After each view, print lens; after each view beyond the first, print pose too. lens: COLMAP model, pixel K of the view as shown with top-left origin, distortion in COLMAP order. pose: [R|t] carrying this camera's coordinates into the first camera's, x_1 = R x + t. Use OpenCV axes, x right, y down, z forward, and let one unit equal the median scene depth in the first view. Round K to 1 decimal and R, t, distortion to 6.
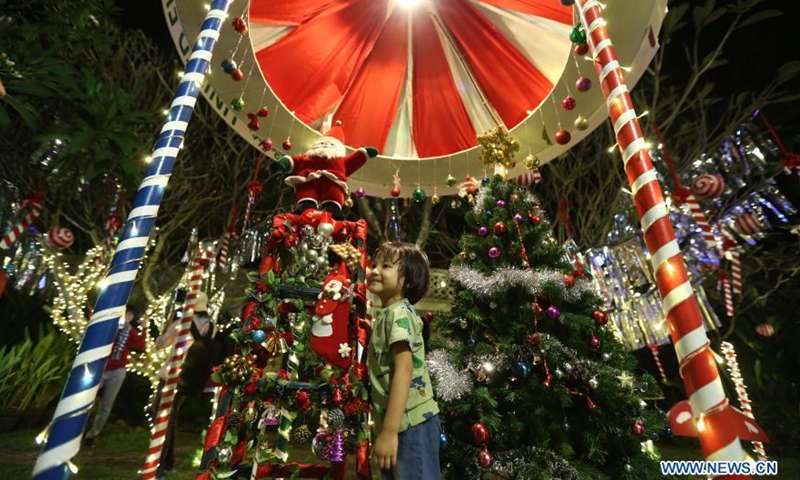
lens RADIAL K [[392.0, 0, 400.0], [0, 392.0, 240.0], [0, 0, 1]] dist [0.001249, 0.000030]
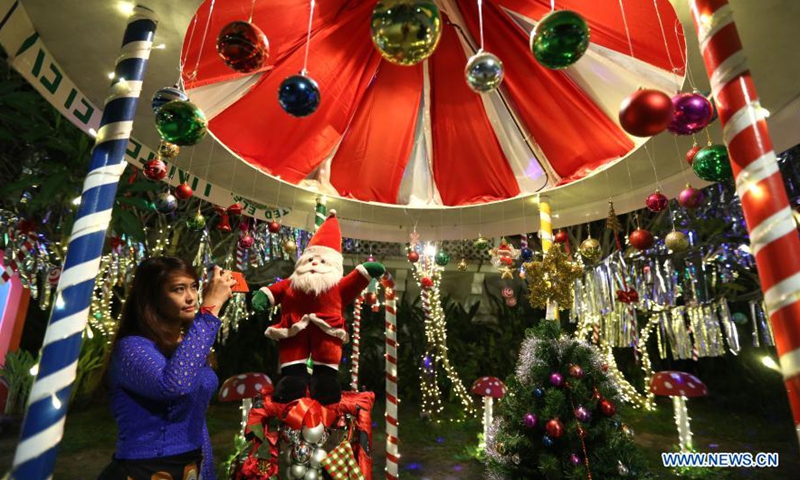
lens RADIAL K [[390.4, 0, 400.0], [0, 390.4, 240.0], [0, 0, 1]] dist [-0.001985, -0.000155]
pose [[0.997198, -0.027397, -0.069609, 0.019161], [0.038753, 0.985121, 0.167436, -0.293607], [0.063986, -0.169664, 0.983422, 0.205047]]
